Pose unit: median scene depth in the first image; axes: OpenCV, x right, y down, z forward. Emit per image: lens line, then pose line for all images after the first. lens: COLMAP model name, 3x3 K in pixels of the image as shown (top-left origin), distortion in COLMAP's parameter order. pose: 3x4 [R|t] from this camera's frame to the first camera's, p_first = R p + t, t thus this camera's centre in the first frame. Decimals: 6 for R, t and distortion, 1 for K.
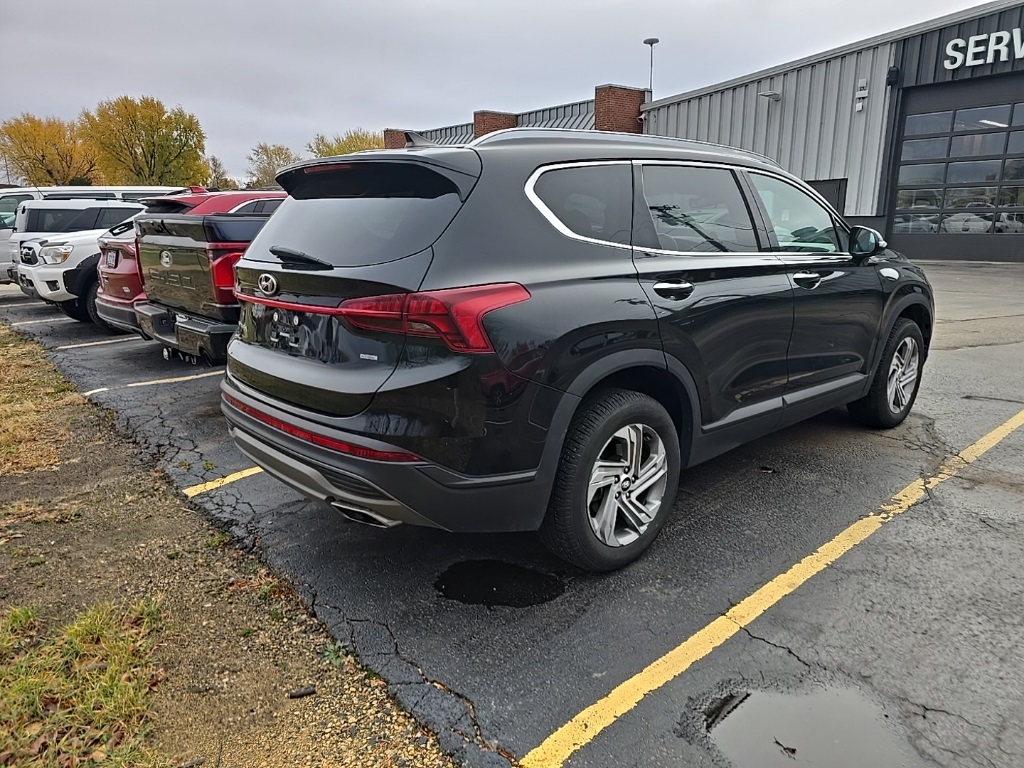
lens RADIAL K [[692.5, 0, 512.0], [0, 692.5, 384.0], [0, 0, 1]] dist [0.046626, -0.028847]
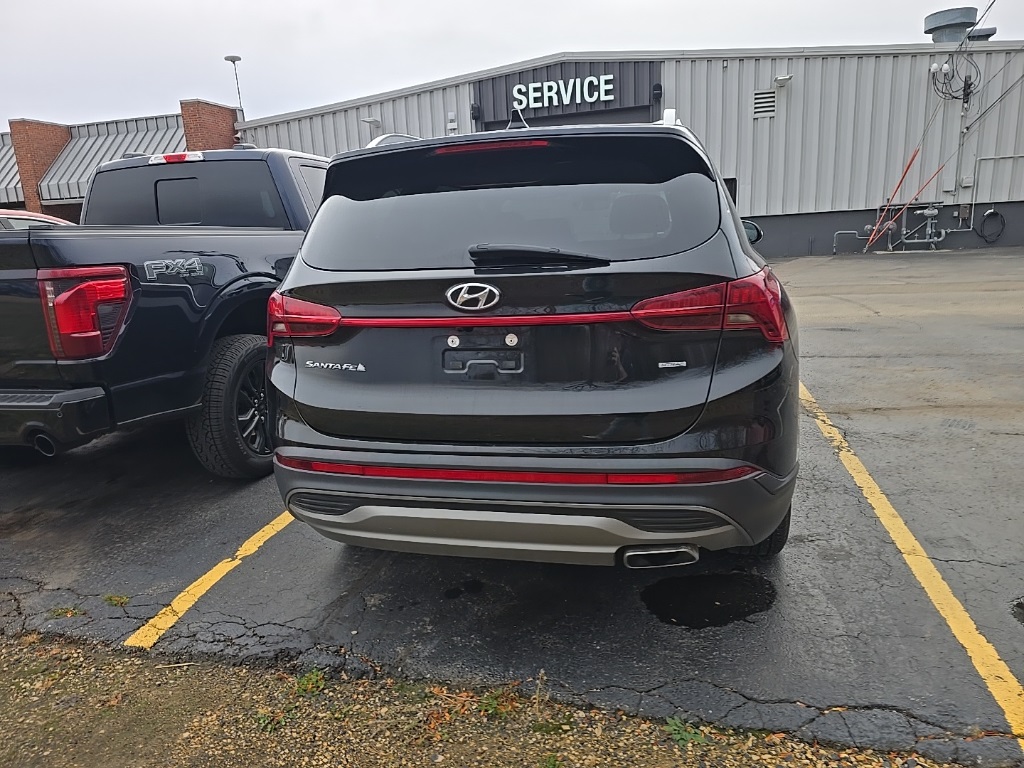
lens RADIAL K [[684.1, 0, 504.0], [0, 684.1, 382.2], [0, 0, 1]] dist [0.047086, -0.039556]
pose [[0.827826, -0.149946, 0.540574, -0.114440], [0.167619, 0.985710, 0.016729, -0.009162], [-0.535358, 0.076762, 0.841130, 0.057854]]
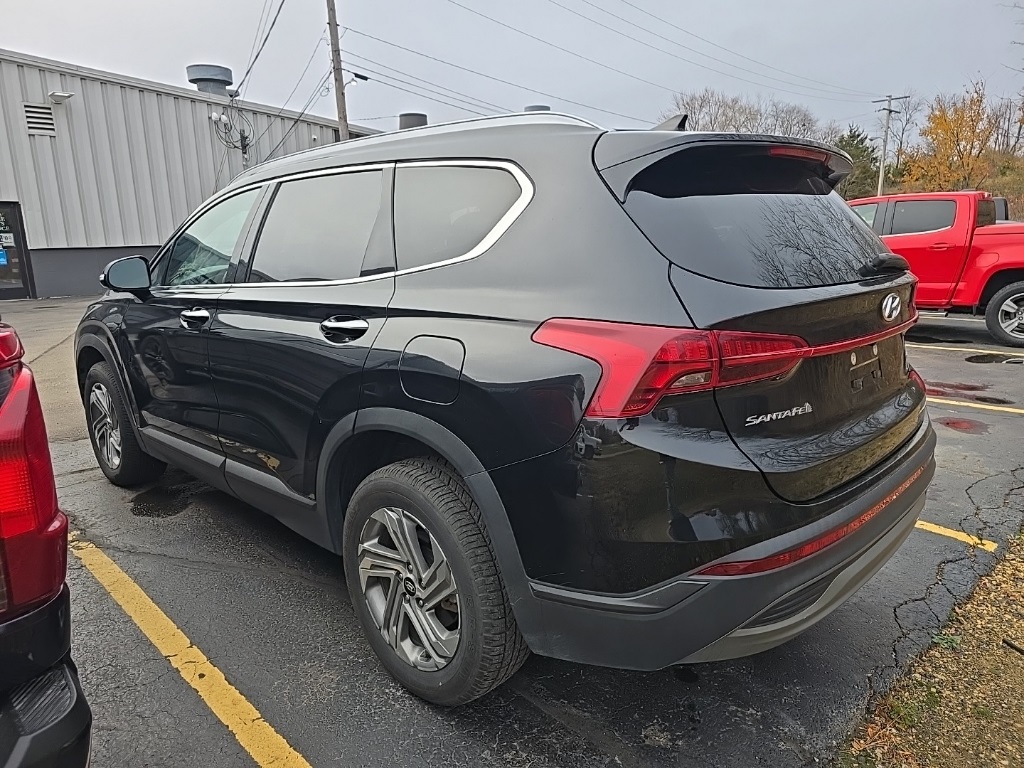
lens RADIAL K [[692.9, 0, 513.7], [0, 692.9, 379.8], [0, 0, 1]] dist [0.019769, -0.000153]
pose [[-0.067818, -0.188458, 0.979737, -0.163976], [0.254404, 0.946270, 0.199630, -0.049345], [-0.964717, 0.262788, -0.016229, 0.219514]]
